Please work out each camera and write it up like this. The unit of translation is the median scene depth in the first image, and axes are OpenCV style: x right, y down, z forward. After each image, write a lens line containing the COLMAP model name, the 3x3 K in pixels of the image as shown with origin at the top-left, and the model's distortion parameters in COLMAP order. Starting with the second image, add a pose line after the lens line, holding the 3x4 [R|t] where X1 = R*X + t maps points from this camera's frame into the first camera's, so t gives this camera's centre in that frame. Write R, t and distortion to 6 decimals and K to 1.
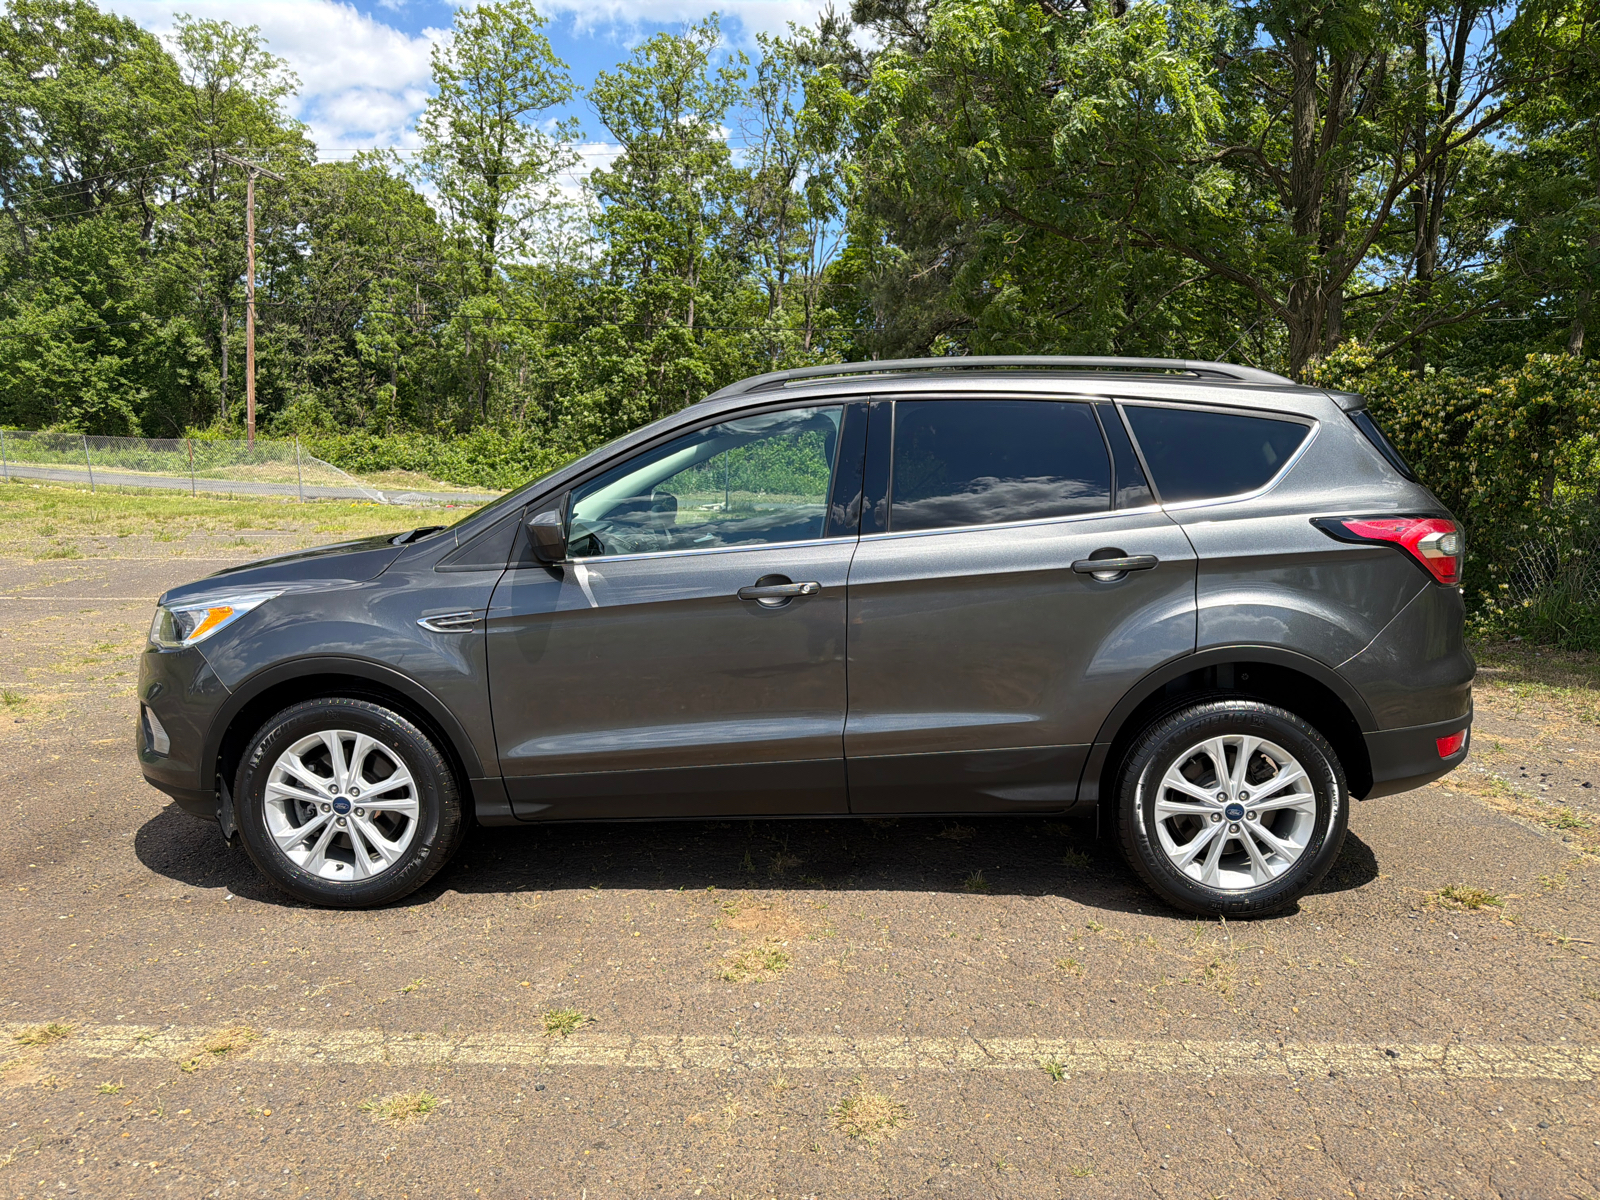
lens RADIAL K [[1230.3, 0, 800.0], [0, 1230.3, 600.0], [0, 0, 1]] dist [0.032218, -0.001288]
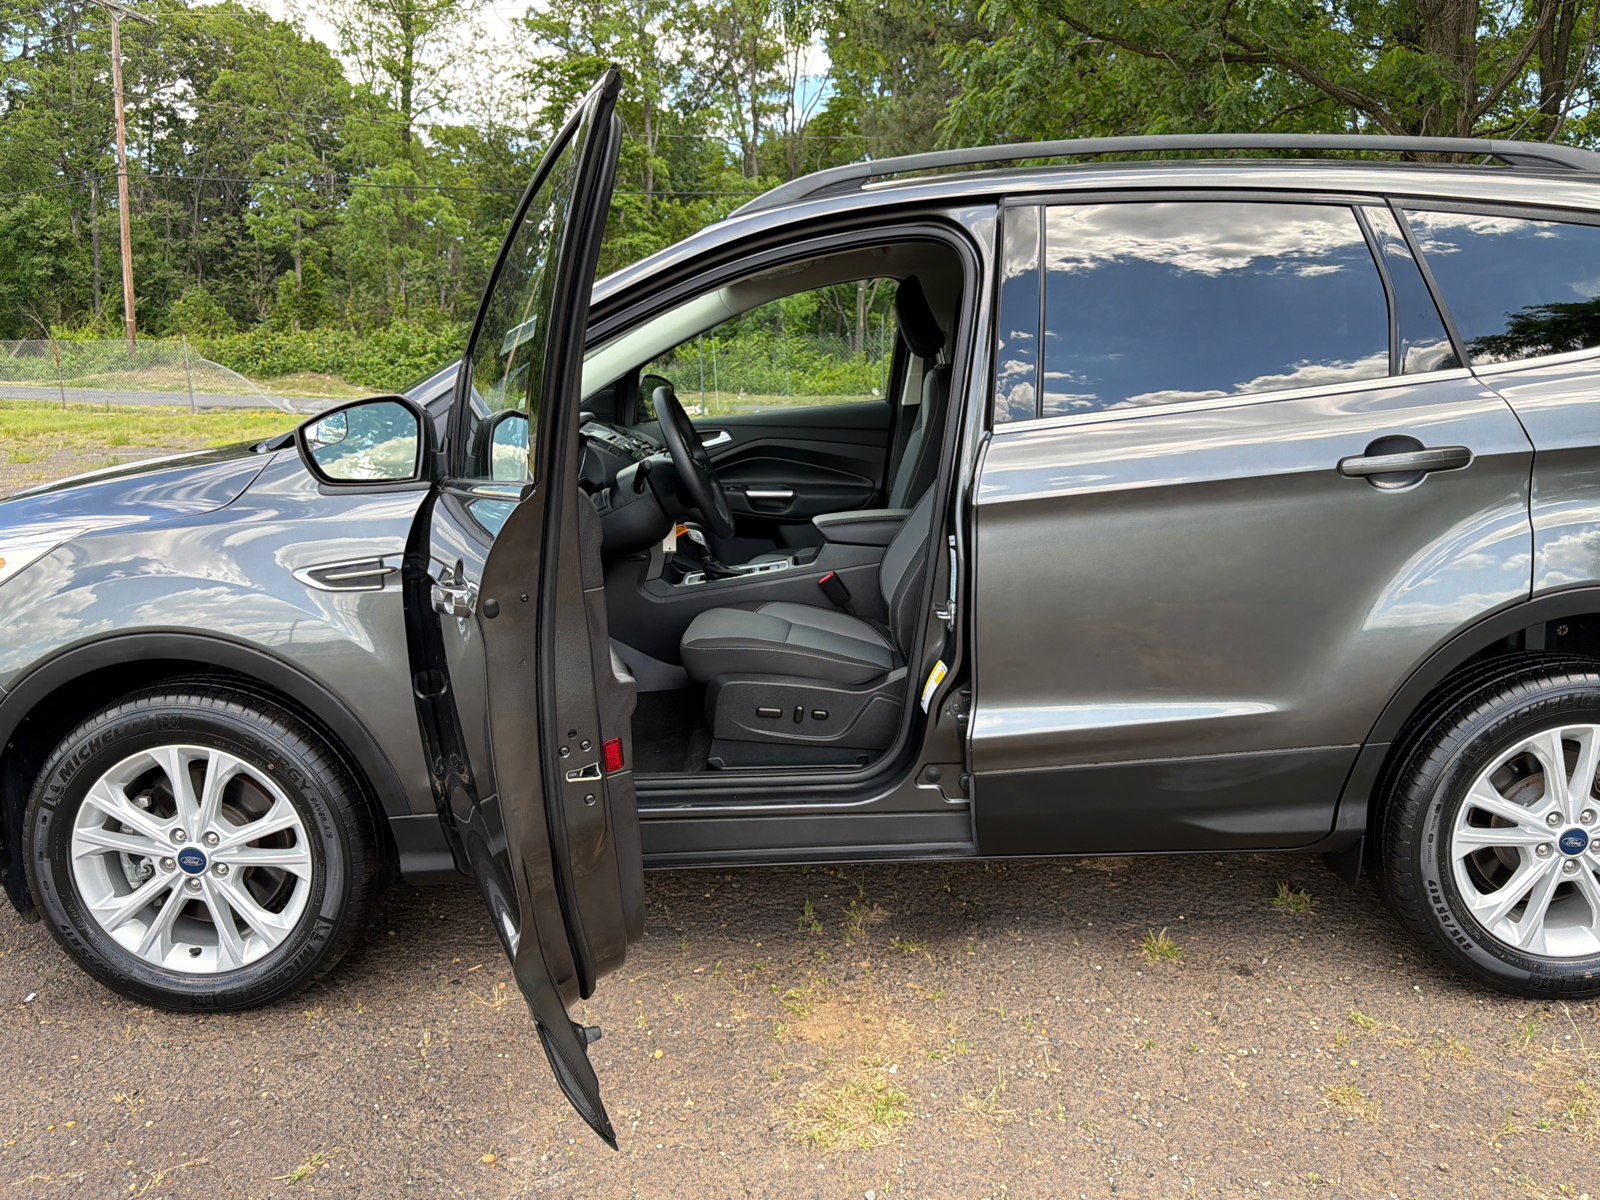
lens RADIAL K [[1243.3, 0, 774.6], [0, 1243.3, 620.1], [0, 0, 1]] dist [0.006167, -0.000854]
pose [[0.999533, -0.021784, 0.021410, -0.073722], [0.019900, 0.996216, 0.084598, -0.007823], [-0.023172, -0.084132, 0.996185, 0.339294]]
